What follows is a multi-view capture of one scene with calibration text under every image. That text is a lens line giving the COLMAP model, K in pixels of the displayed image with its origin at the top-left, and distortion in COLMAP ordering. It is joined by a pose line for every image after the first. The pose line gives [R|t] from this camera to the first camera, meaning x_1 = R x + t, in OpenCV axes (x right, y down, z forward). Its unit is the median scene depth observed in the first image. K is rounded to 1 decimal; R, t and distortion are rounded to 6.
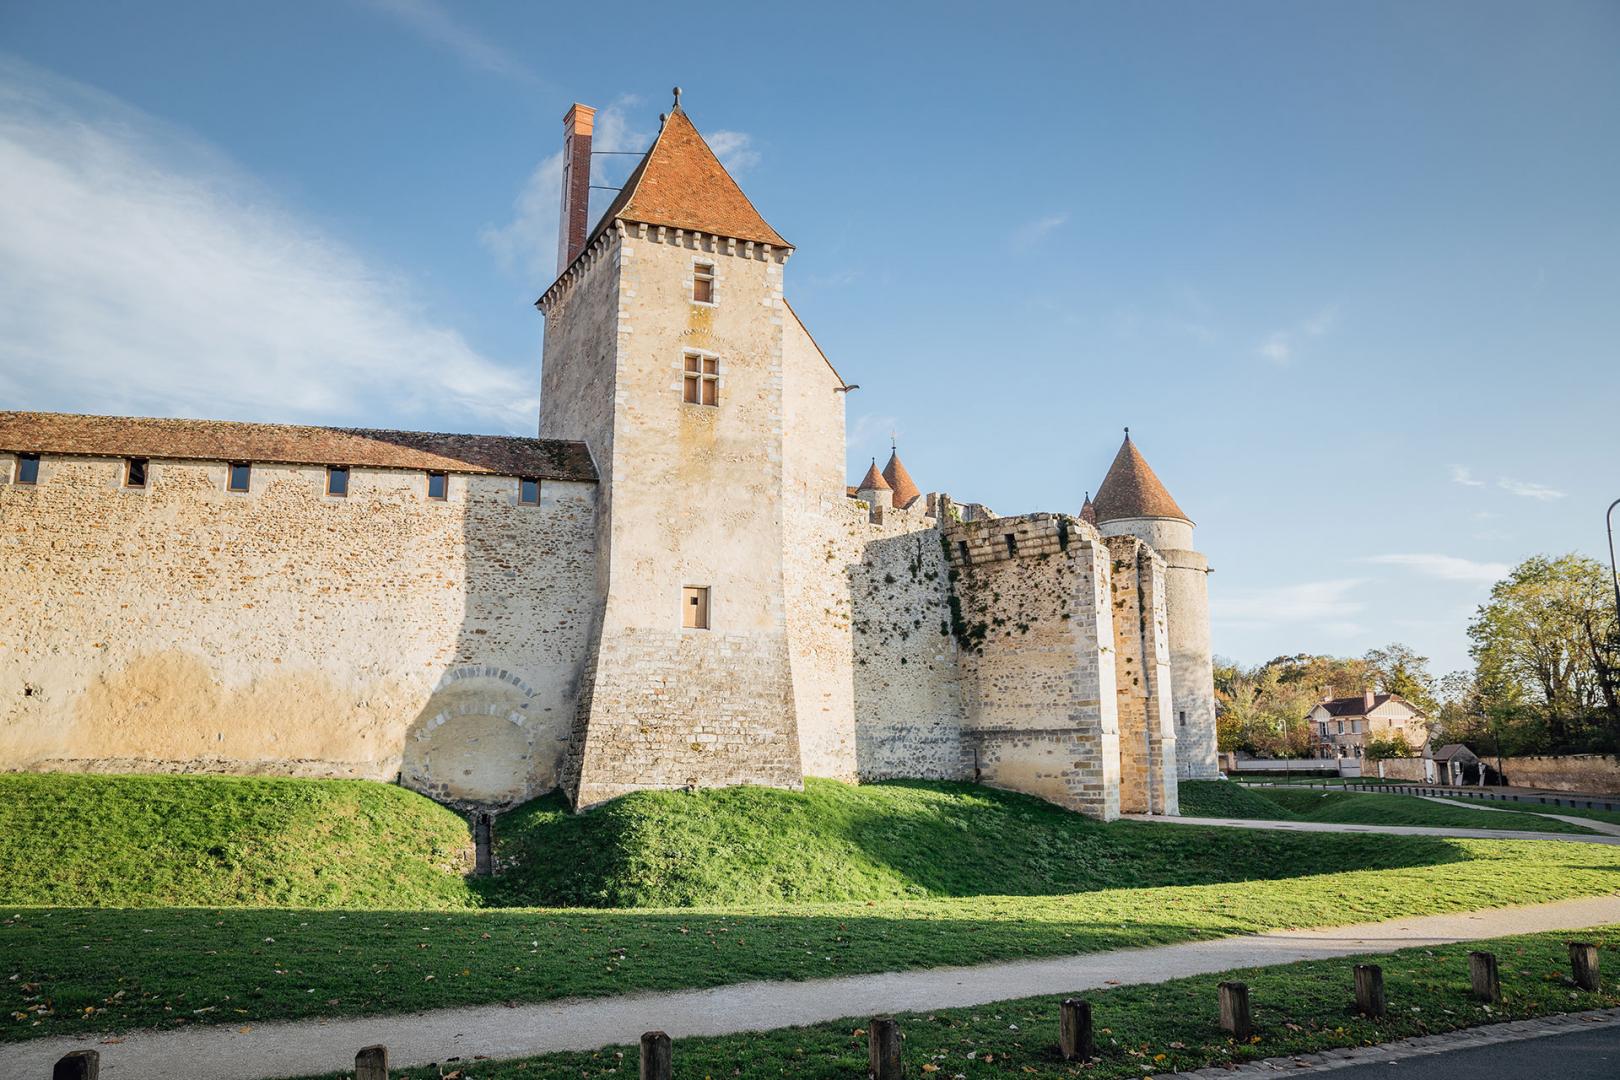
lens RADIAL K [[1111.3, 0, 810.0], [0, 1111.3, 540.0], [0, 0, 1]] dist [-0.090599, 0.001931]
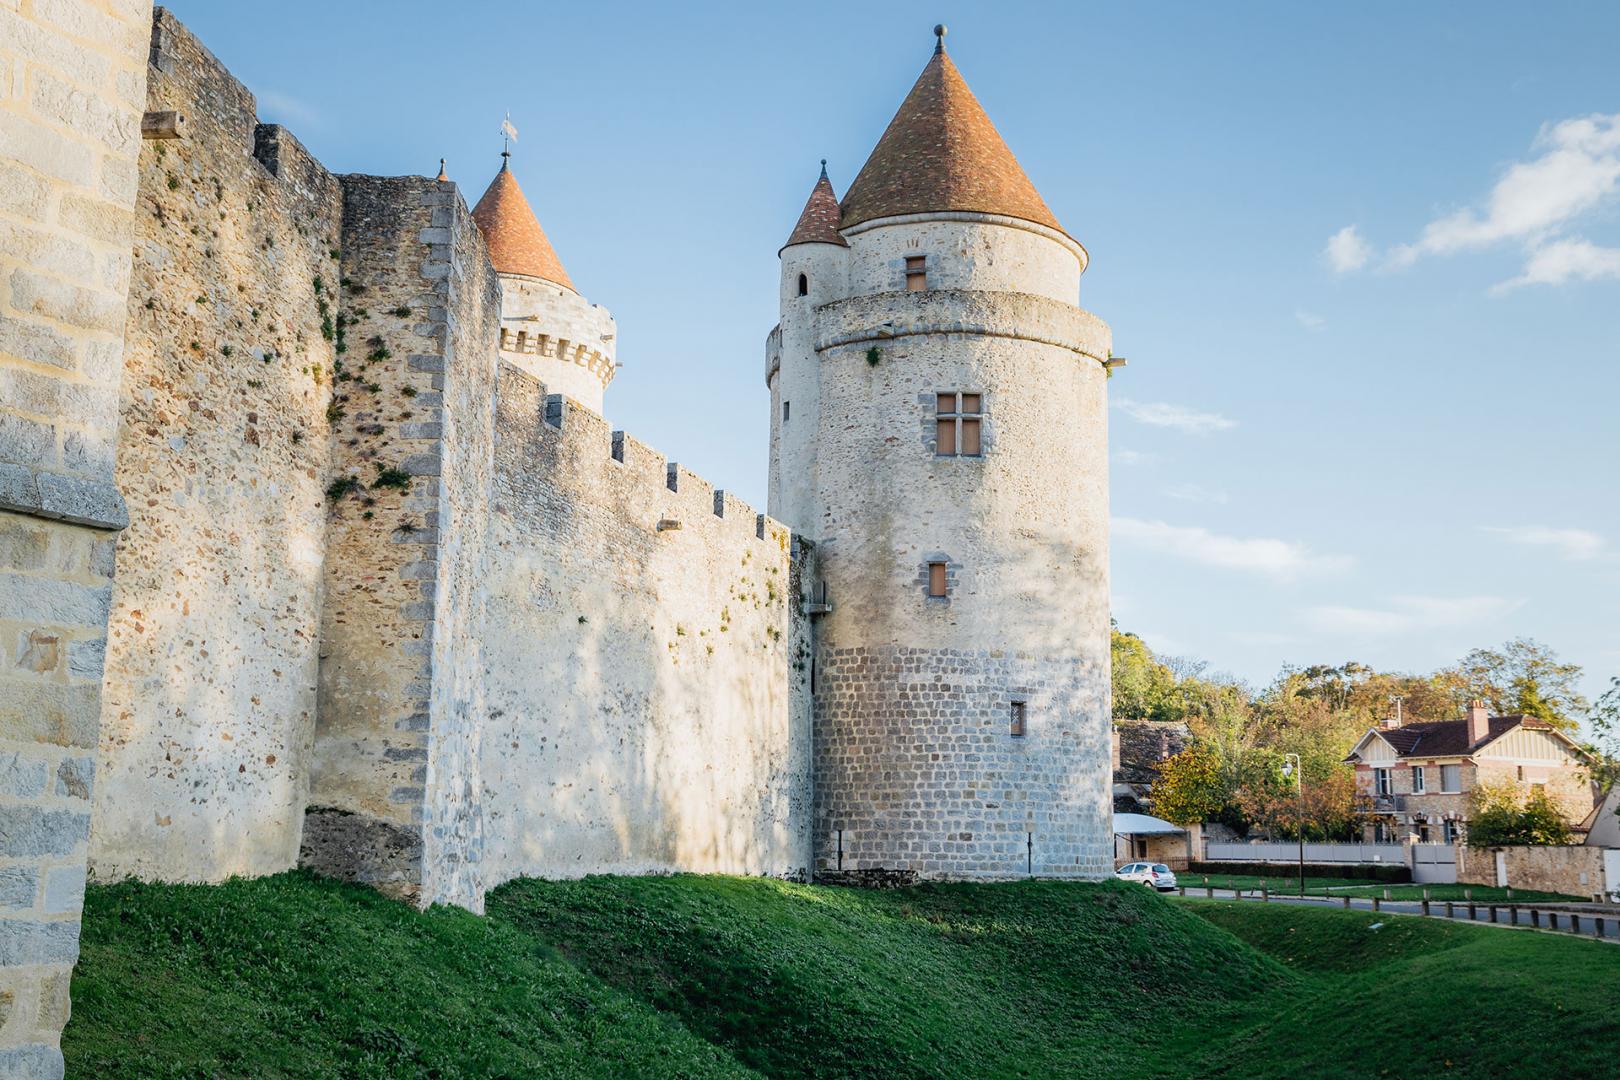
lens RADIAL K [[1669.8, 0, 810.0], [0, 1669.8, 540.0], [0, 0, 1]] dist [-0.026884, -0.017655]
pose [[0.994266, 0.036570, 0.100488, 0.433362], [-0.038502, 0.999108, 0.017360, 0.194895], [-0.099764, -0.021130, 0.994787, 0.893601]]
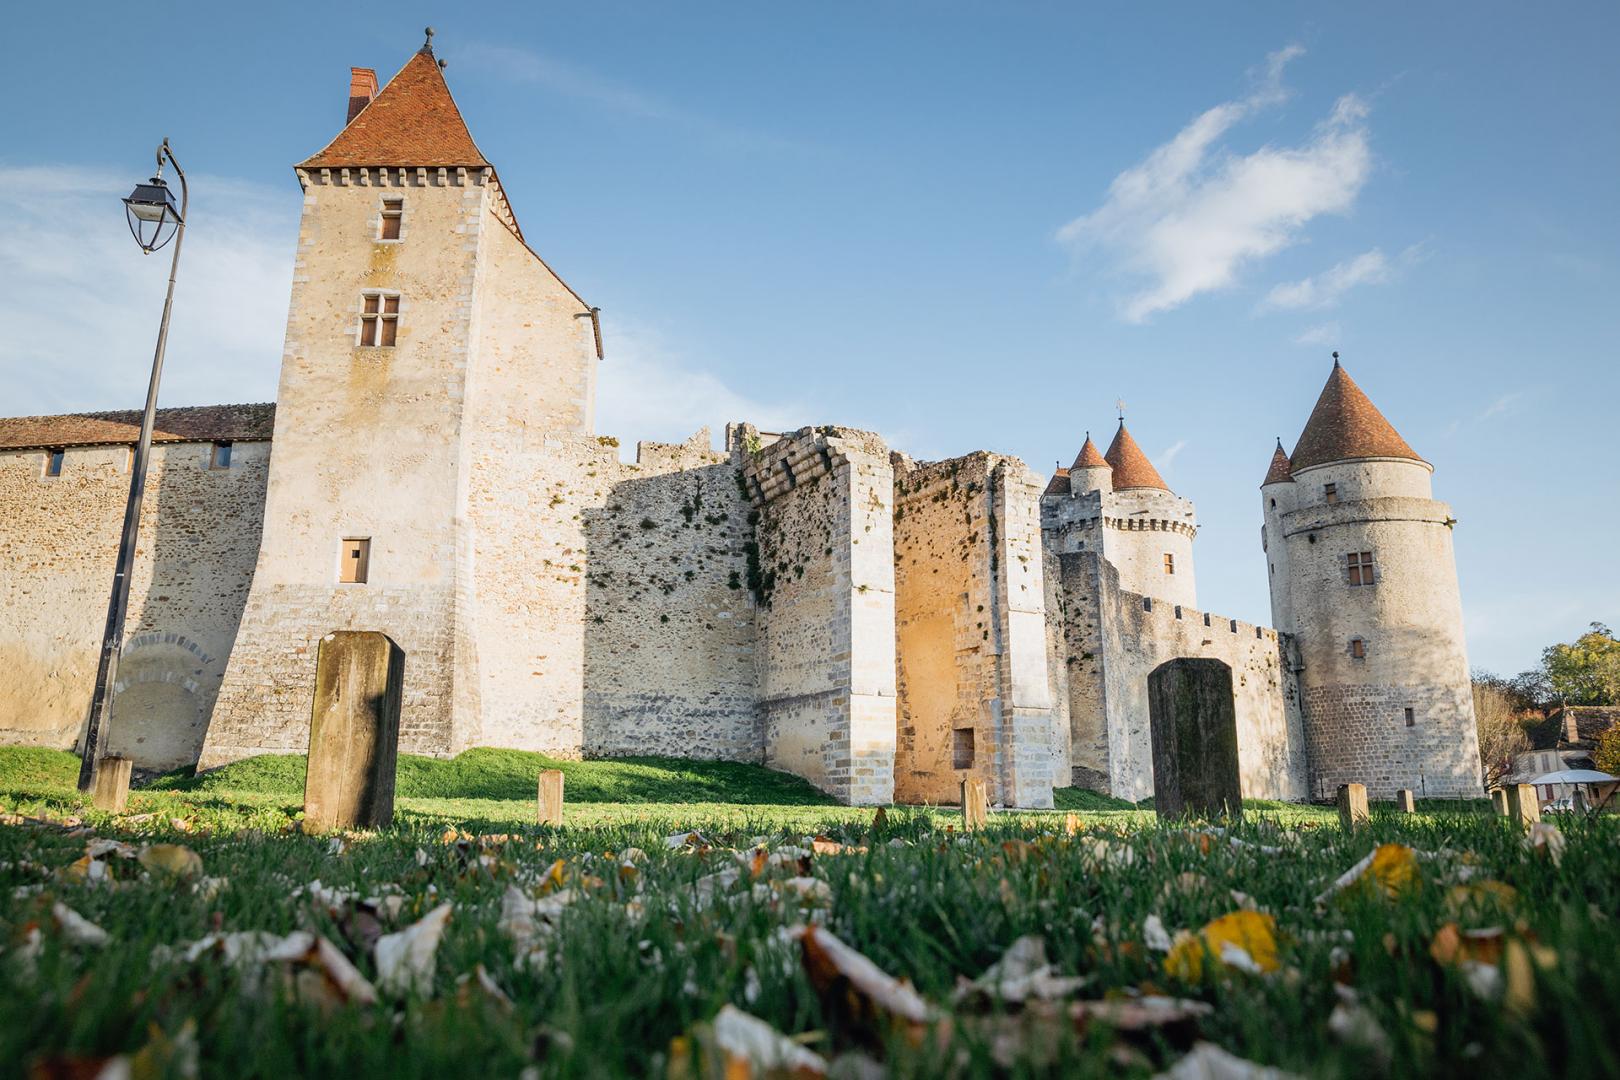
lens RADIAL K [[1215.3, 0, 815.3], [0, 1215.3, 509.6], [0, 0, 1]] dist [-0.105252, 0.085022]
pose [[0.934159, -0.086968, -0.346098, 0.534013], [0.068264, 0.995489, -0.065896, 0.097443], [0.350268, 0.037931, 0.935881, 0.174620]]
